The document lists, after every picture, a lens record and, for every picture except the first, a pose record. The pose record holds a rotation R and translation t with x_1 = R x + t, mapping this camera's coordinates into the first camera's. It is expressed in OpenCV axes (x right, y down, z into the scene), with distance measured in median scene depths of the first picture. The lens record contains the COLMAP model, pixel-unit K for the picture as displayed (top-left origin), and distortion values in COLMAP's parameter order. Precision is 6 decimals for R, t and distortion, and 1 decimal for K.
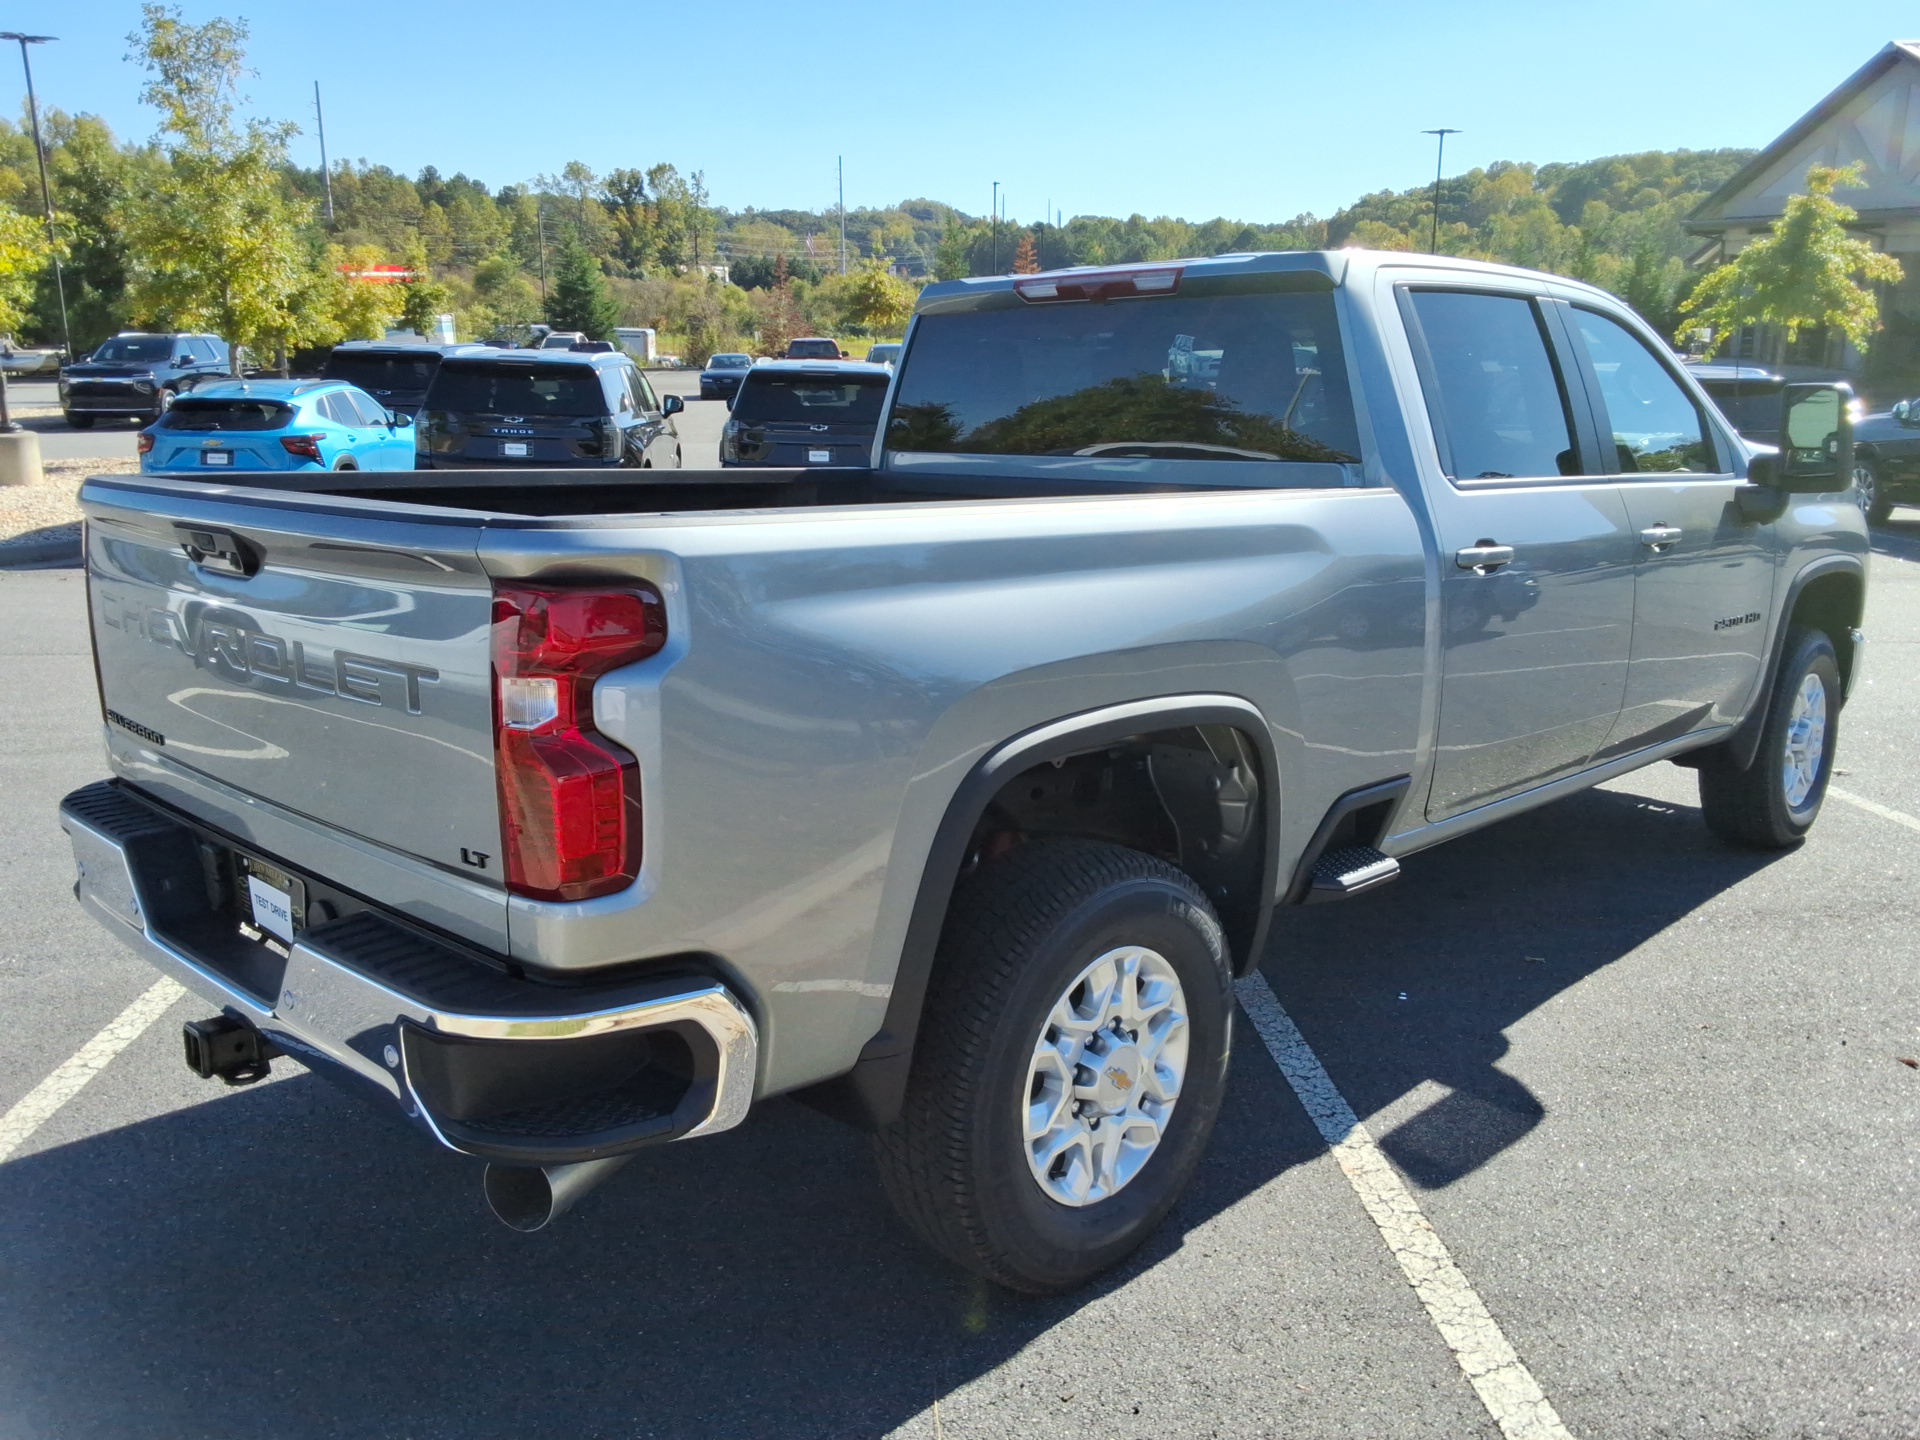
lens RADIAL K [[1558.1, 0, 982.9], [0, 1558.1, 699.3], [0, 0, 1]] dist [0.120661, -0.189714]
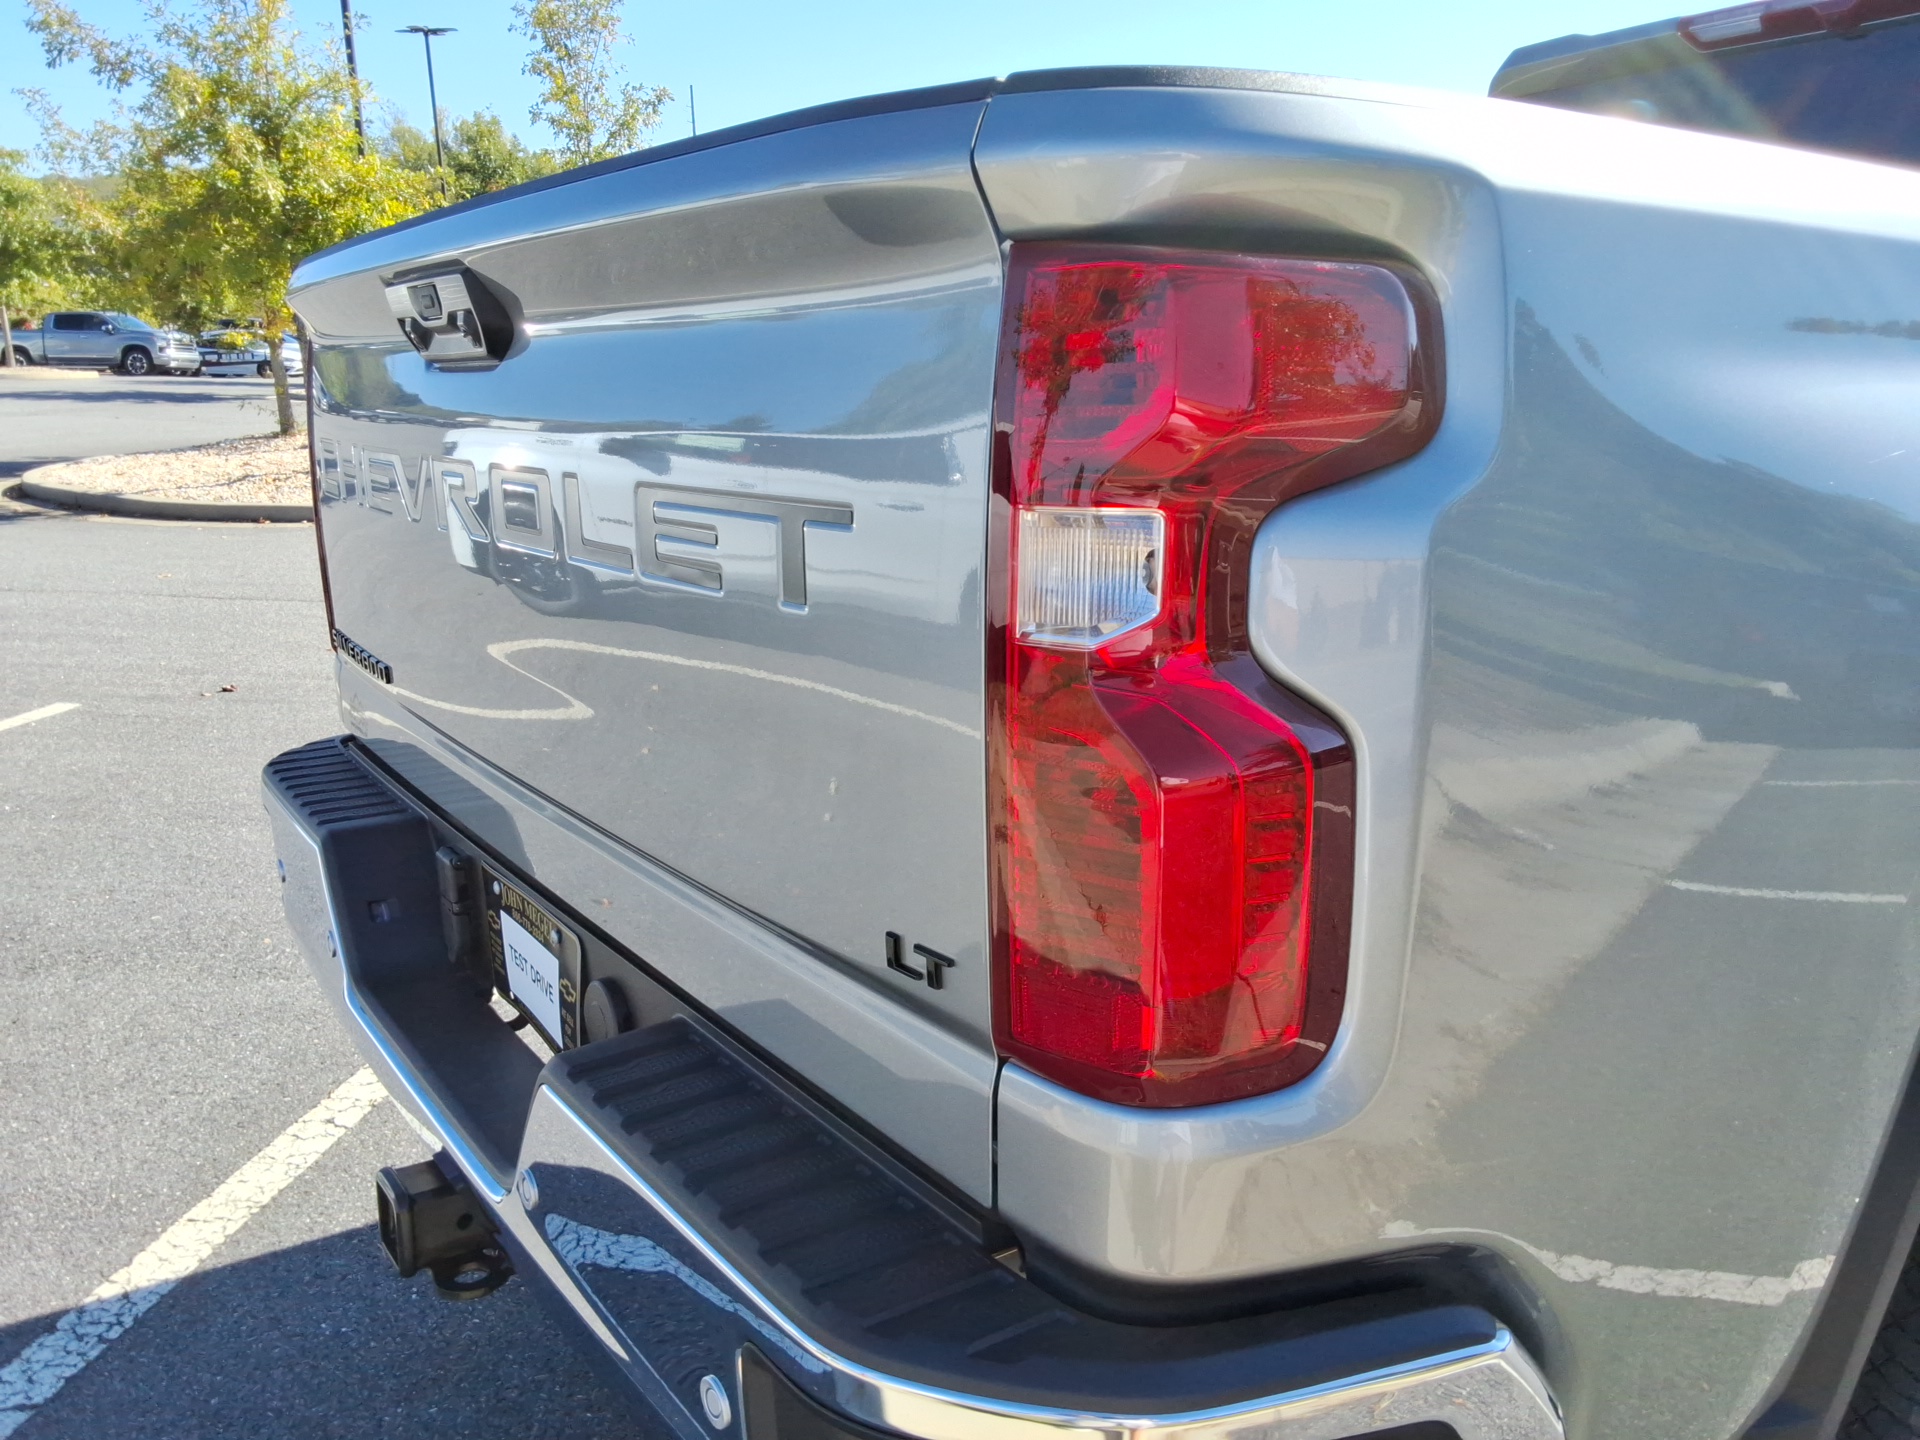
lens RADIAL K [[1558.1, 0, 982.9], [0, 1558.1, 699.3], [0, 0, 1]] dist [0.120661, -0.189714]
pose [[0.978851, 0.038615, -0.200895, -0.160026], [-0.037181, 0.999249, 0.010906, 0.018755], [0.201165, -0.003206, 0.979552, 0.424801]]
